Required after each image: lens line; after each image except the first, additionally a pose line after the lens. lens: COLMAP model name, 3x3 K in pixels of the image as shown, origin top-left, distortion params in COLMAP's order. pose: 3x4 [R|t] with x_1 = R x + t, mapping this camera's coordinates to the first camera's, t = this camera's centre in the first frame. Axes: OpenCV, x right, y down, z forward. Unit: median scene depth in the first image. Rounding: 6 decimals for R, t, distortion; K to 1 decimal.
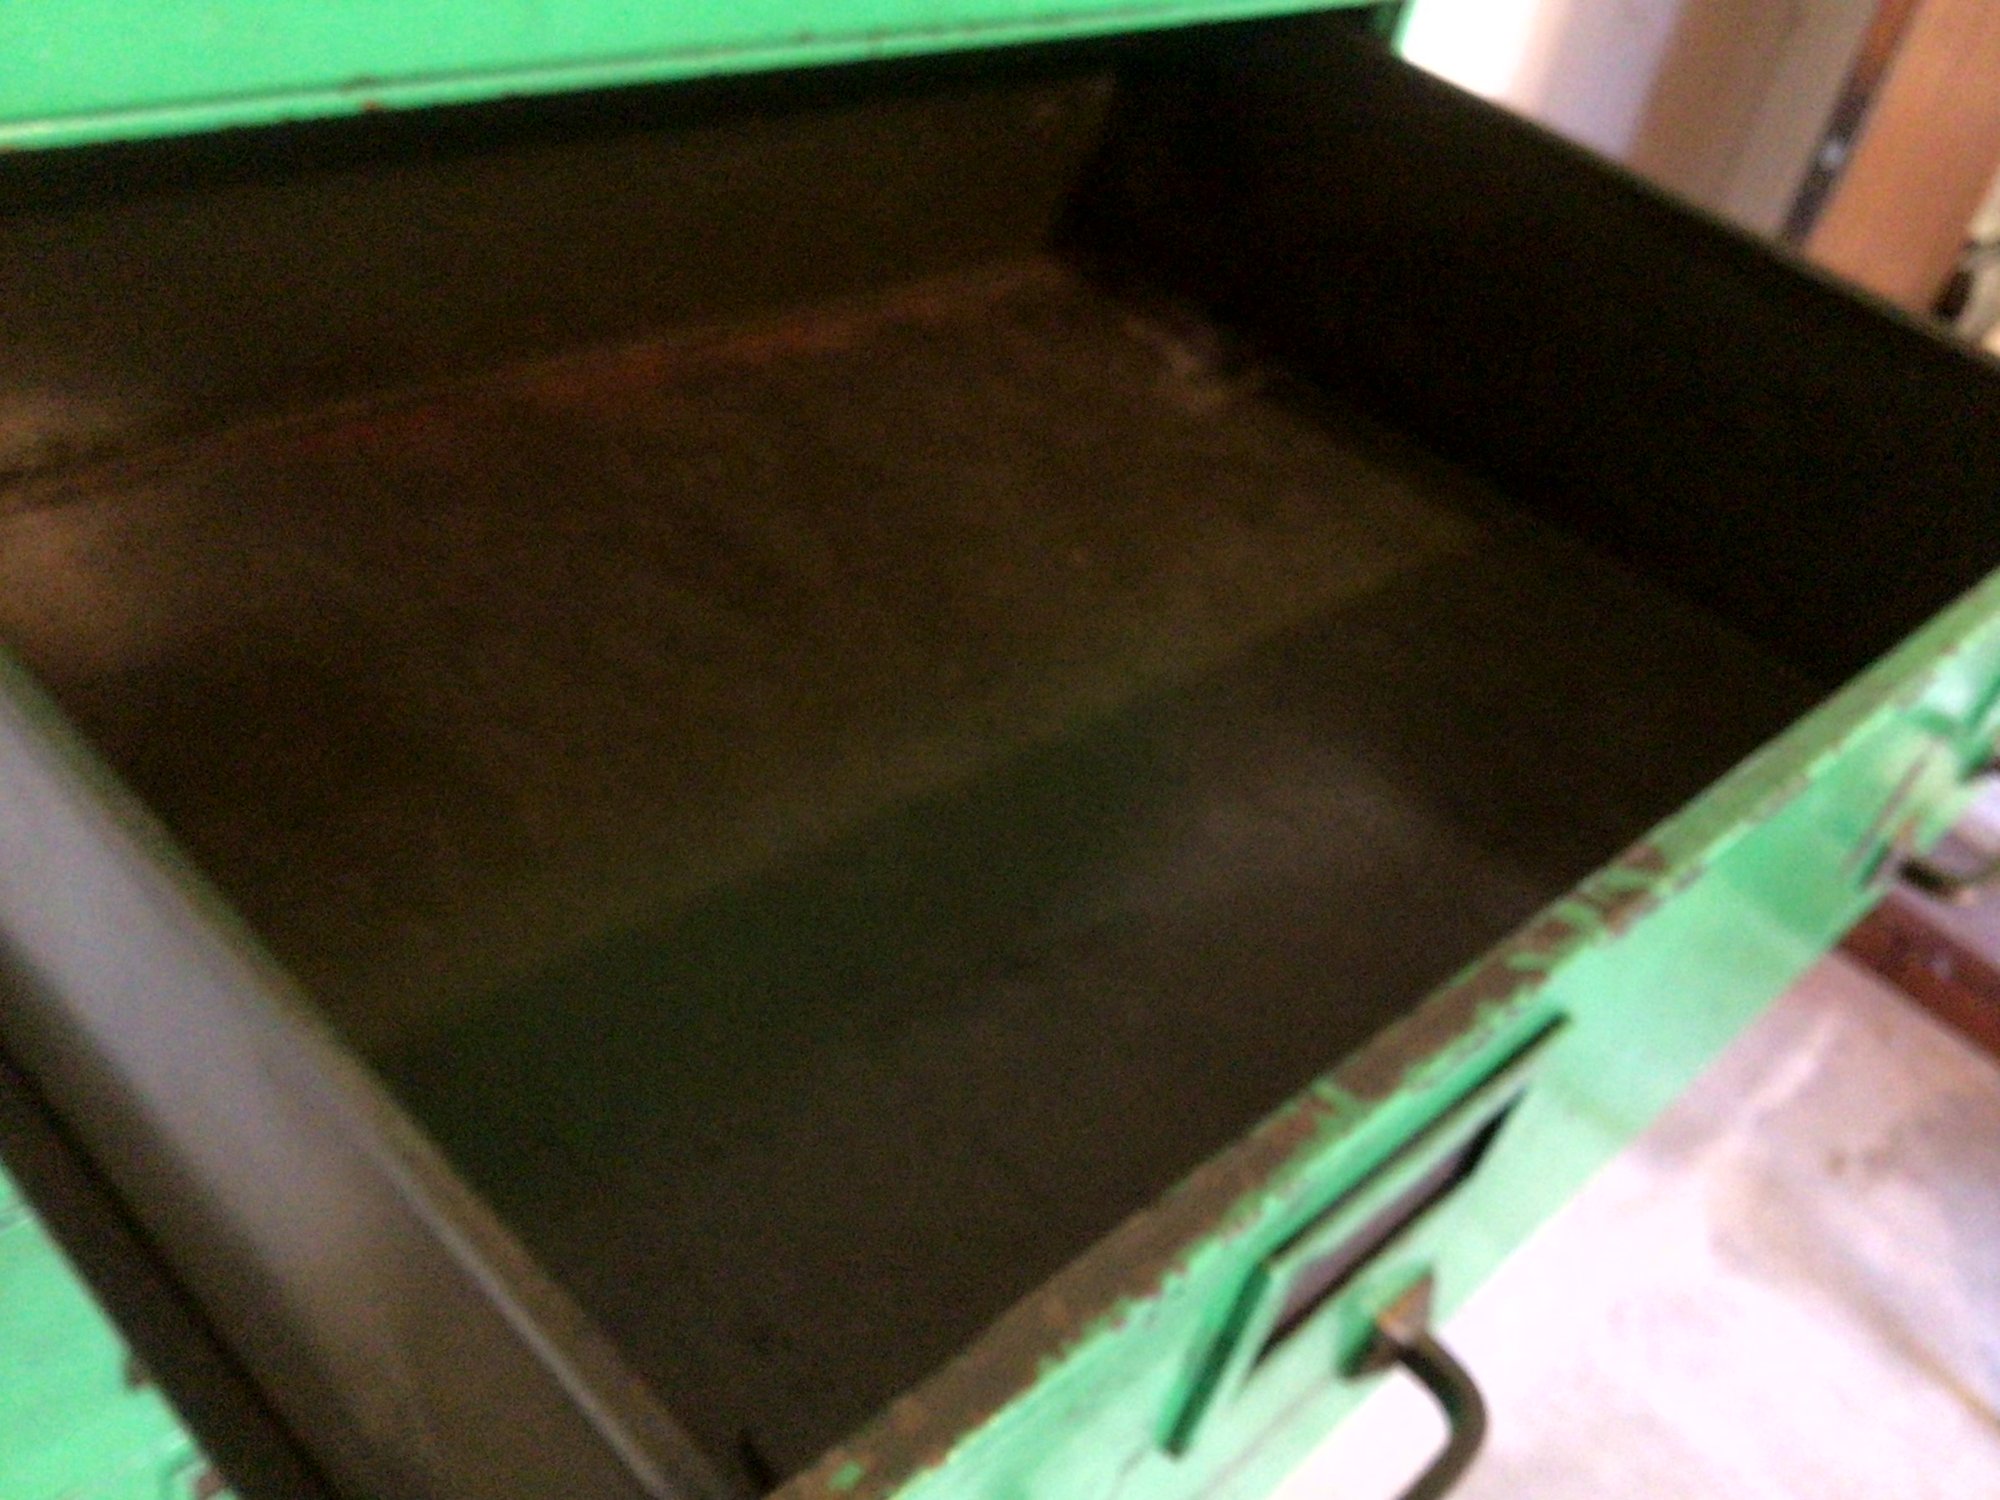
lens RADIAL K [[1813.9, 0, 996.7], [0, 1813.9, 748.8], [0, 0, 1]] dist [0.090527, -0.180771]
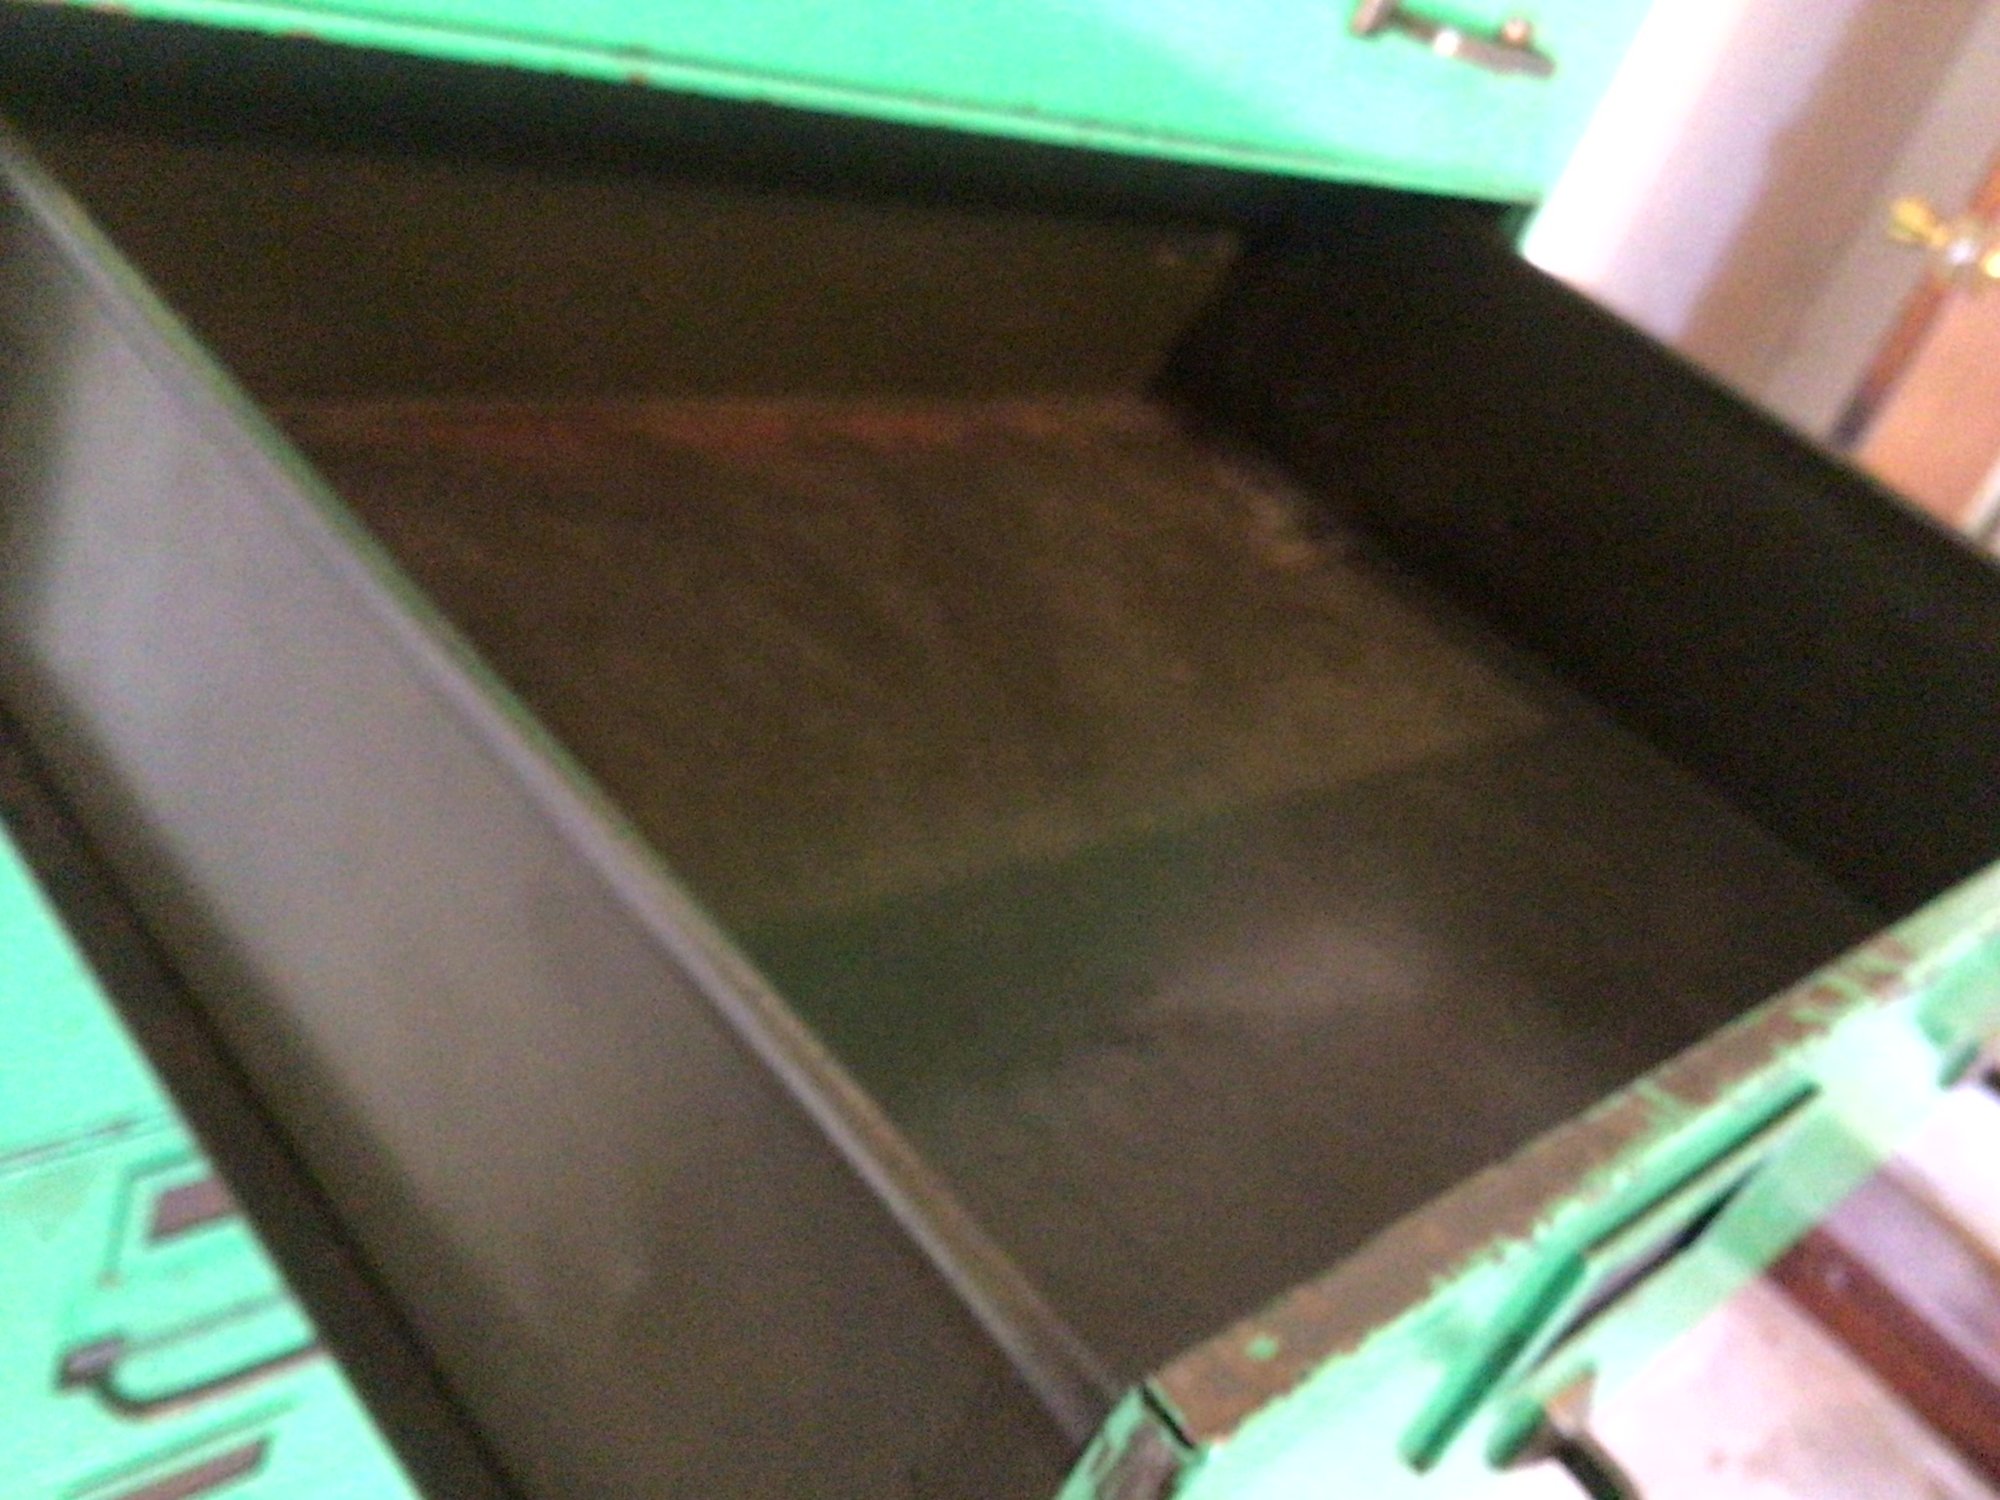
lens RADIAL K [[1834.8, 0, 1004.9], [0, 1834.8, 763.5], [0, 0, 1]] dist [0.016016, -0.010550]
pose [[0.987480, 0.148969, 0.051873, -0.102733], [-0.142585, 0.983605, -0.110408, 0.076313], [-0.067470, 0.101630, 0.992532, 0.015793]]
